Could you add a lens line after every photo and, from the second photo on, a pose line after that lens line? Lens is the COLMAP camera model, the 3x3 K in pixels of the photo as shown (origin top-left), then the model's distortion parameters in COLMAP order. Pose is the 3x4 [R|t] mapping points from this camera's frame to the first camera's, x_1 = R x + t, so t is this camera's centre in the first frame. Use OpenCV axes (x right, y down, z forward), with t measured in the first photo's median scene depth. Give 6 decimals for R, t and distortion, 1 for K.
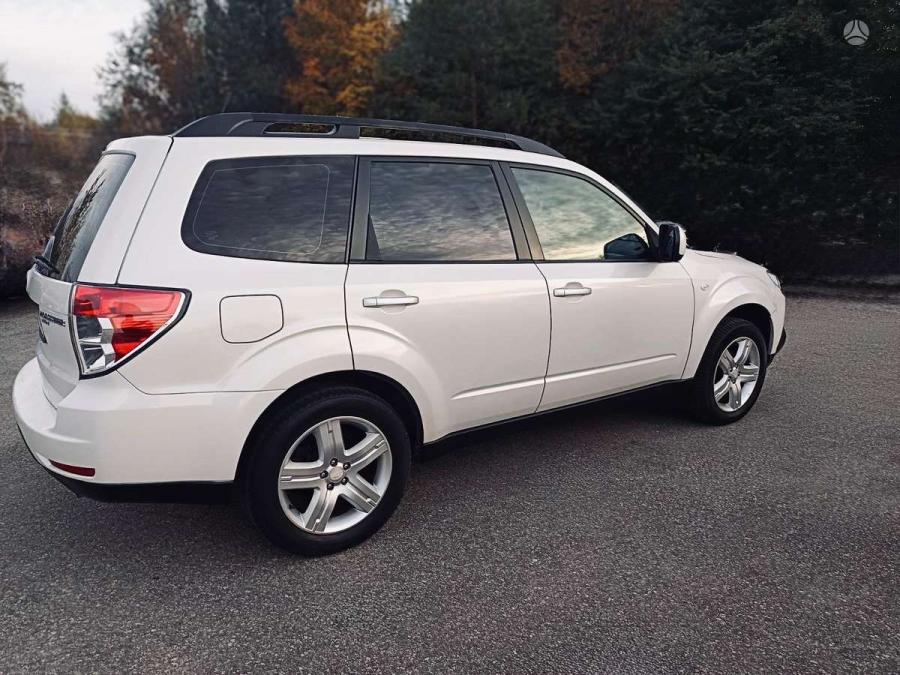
lens RADIAL K [[613.6, 0, 433.5], [0, 613.6, 336.1], [0, 0, 1]] dist [0.007258, 0.001729]
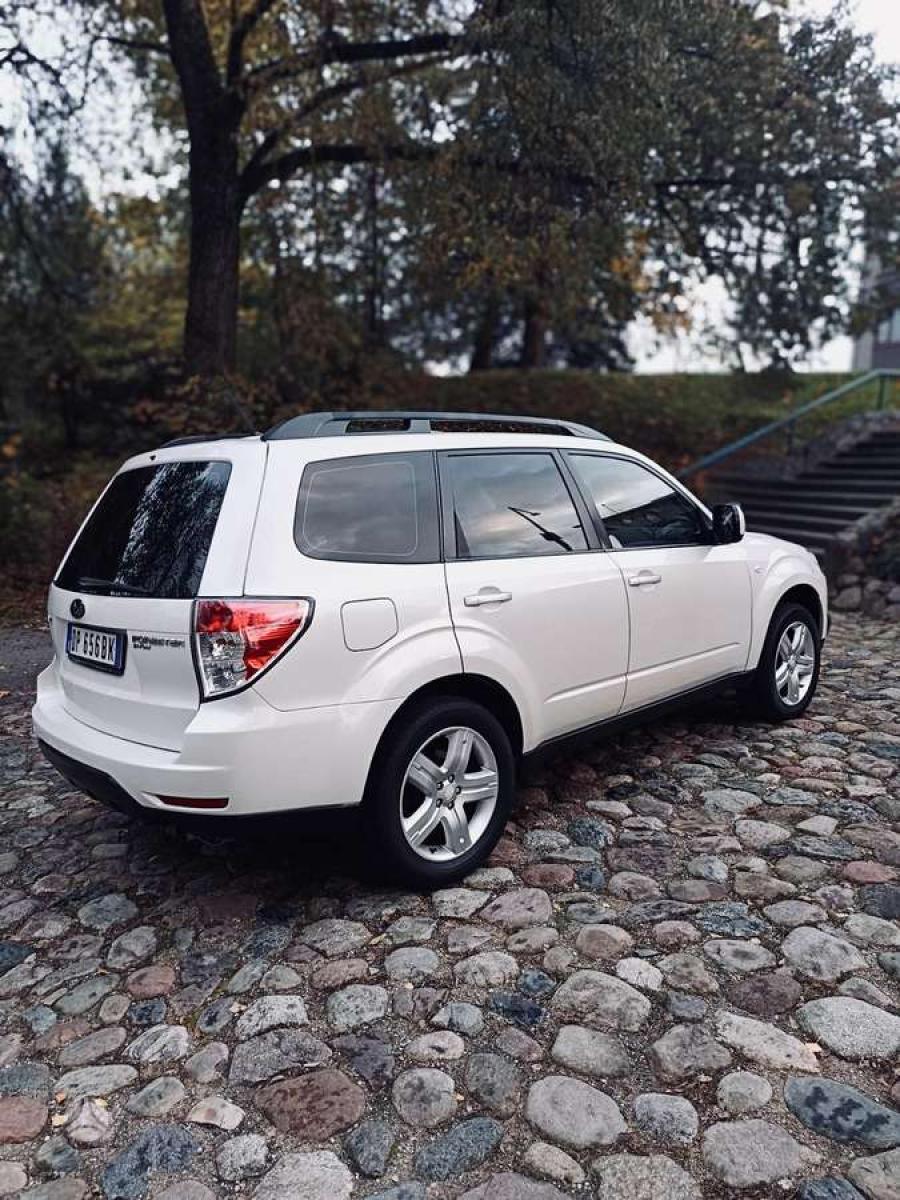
lens RADIAL K [[818.1, 0, 450.0], [0, 818.1, 600.0], [0, 0, 1]] dist [0.007258, 0.001729]
pose [[0.985481, -0.081357, 0.149022, -0.309645], [0.095618, 0.991234, -0.091170, 0.053147], [-0.140299, 0.104095, 0.984622, -0.225307]]
